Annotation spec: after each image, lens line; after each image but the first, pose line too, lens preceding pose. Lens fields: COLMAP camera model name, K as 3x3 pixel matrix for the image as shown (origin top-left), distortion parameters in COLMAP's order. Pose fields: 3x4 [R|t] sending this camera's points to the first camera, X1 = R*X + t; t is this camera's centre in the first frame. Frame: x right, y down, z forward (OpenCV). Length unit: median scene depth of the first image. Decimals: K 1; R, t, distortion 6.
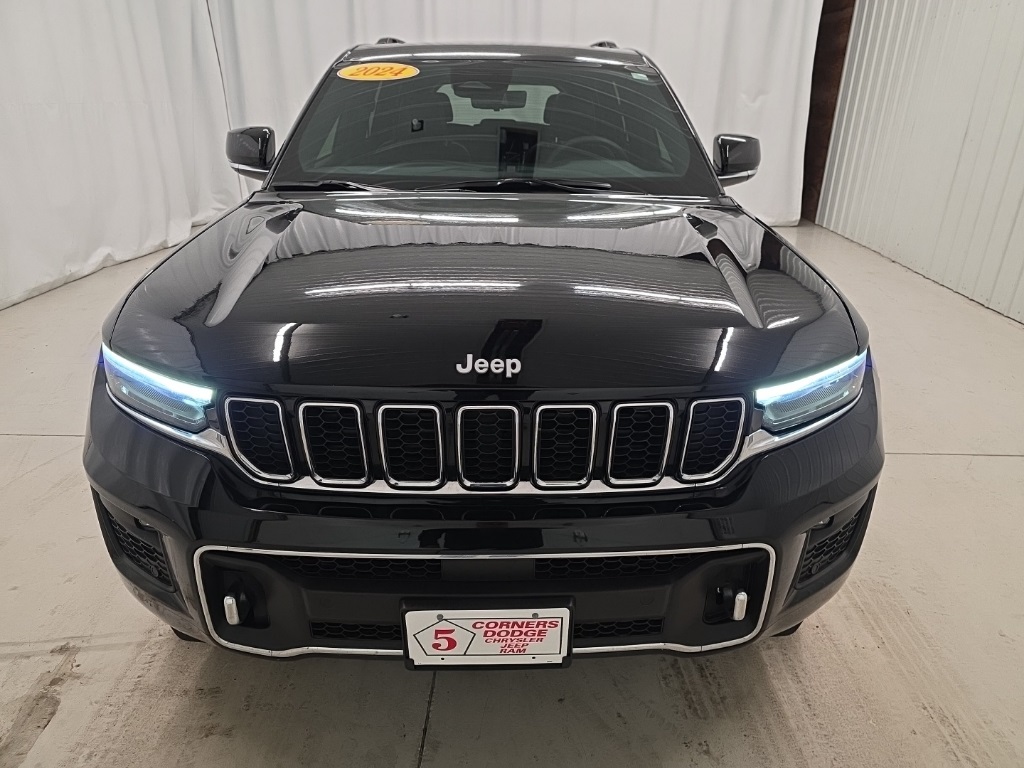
lens RADIAL K [[685.1, 0, 515.9], [0, 685.1, 369.6], [0, 0, 1]] dist [0.049347, -0.043340]
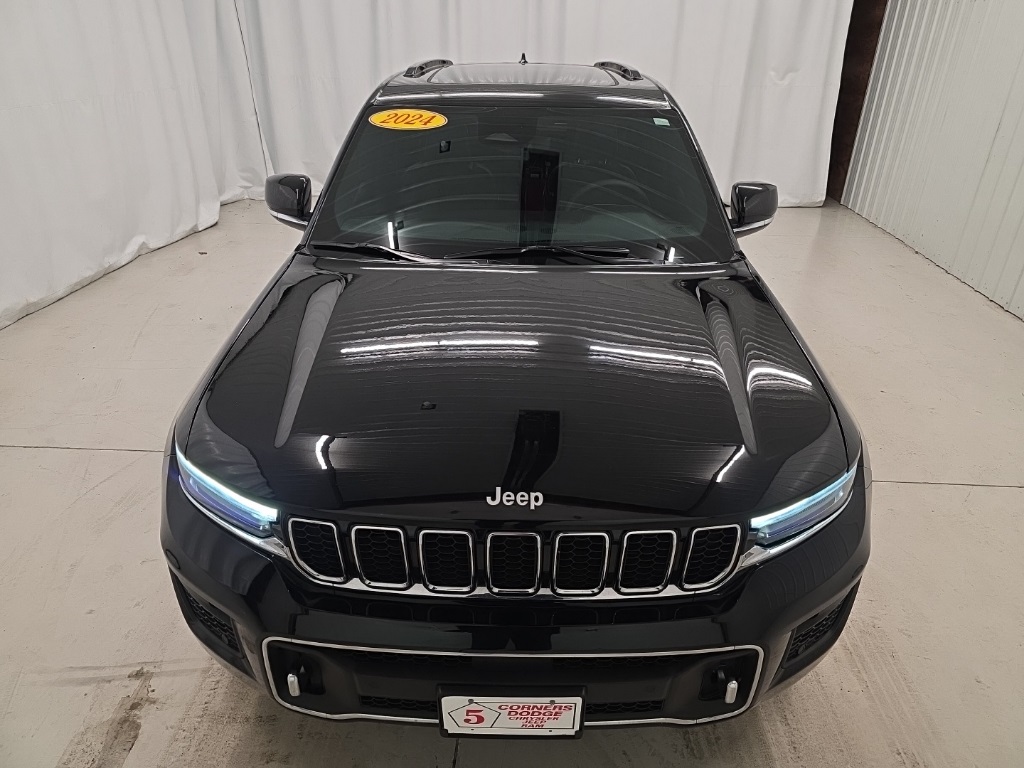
lens RADIAL K [[677.8, 0, 512.0], [0, 677.8, 384.0], [0, 0, 1]] dist [0.051054, -0.042989]
pose [[0.999388, 0.013509, -0.032254, -0.008899], [-0.010817, 0.996556, 0.082213, -0.242040], [0.033253, -0.081813, 0.996093, -0.097247]]
